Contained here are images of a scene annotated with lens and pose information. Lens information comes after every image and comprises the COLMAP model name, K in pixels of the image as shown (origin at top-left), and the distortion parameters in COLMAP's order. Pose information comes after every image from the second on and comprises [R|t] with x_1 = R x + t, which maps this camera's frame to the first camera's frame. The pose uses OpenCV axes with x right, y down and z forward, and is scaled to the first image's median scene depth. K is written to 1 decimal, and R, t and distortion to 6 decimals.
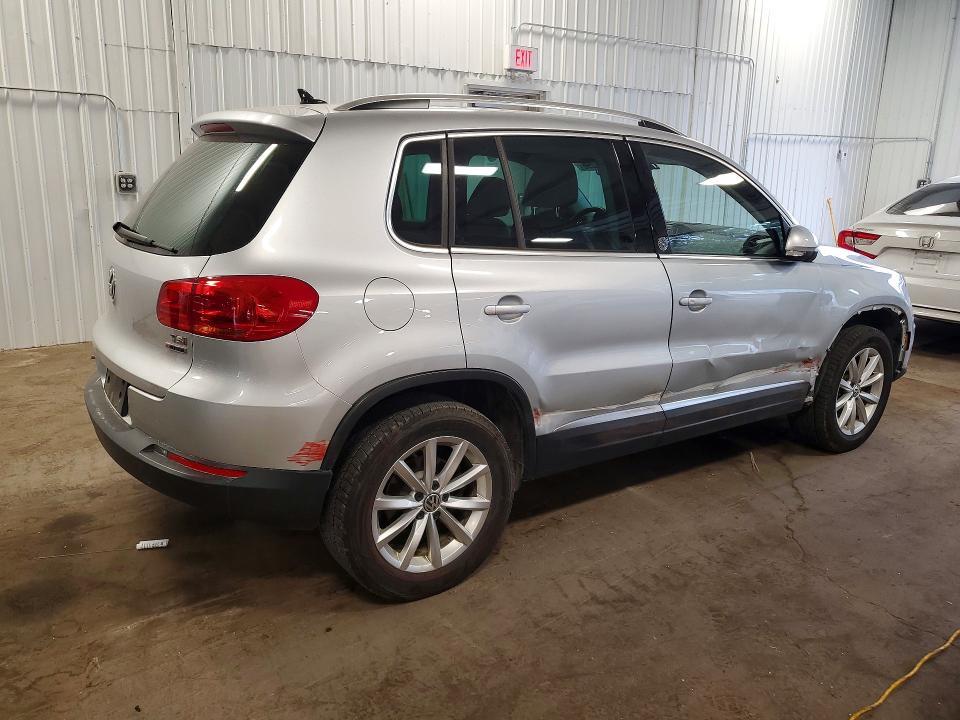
lens RADIAL K [[784.5, 0, 480.0], [0, 784.5, 360.0], [0, 0, 1]] dist [-0.003911, 0.007328]
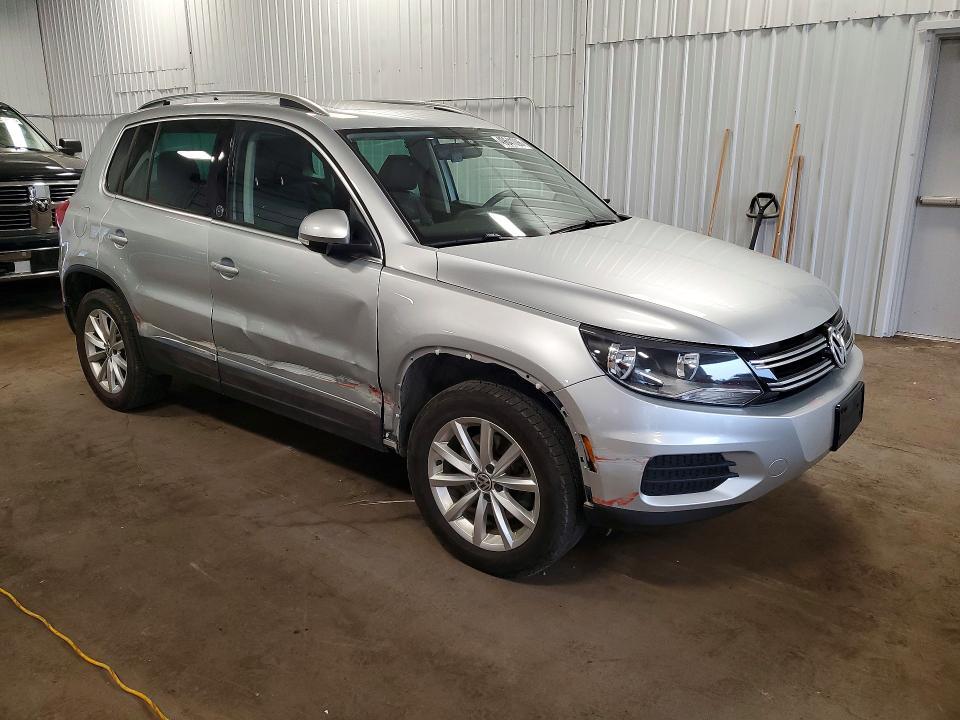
lens RADIAL K [[815.8, 0, 480.0], [0, 815.8, 360.0], [0, 0, 1]] dist [0.043384, -0.003646]
pose [[0.234386, 0.229621, -0.944636, 1.296427], [-0.236468, 0.955986, 0.173706, -0.207652], [0.942945, 0.182662, 0.278368, 0.932451]]
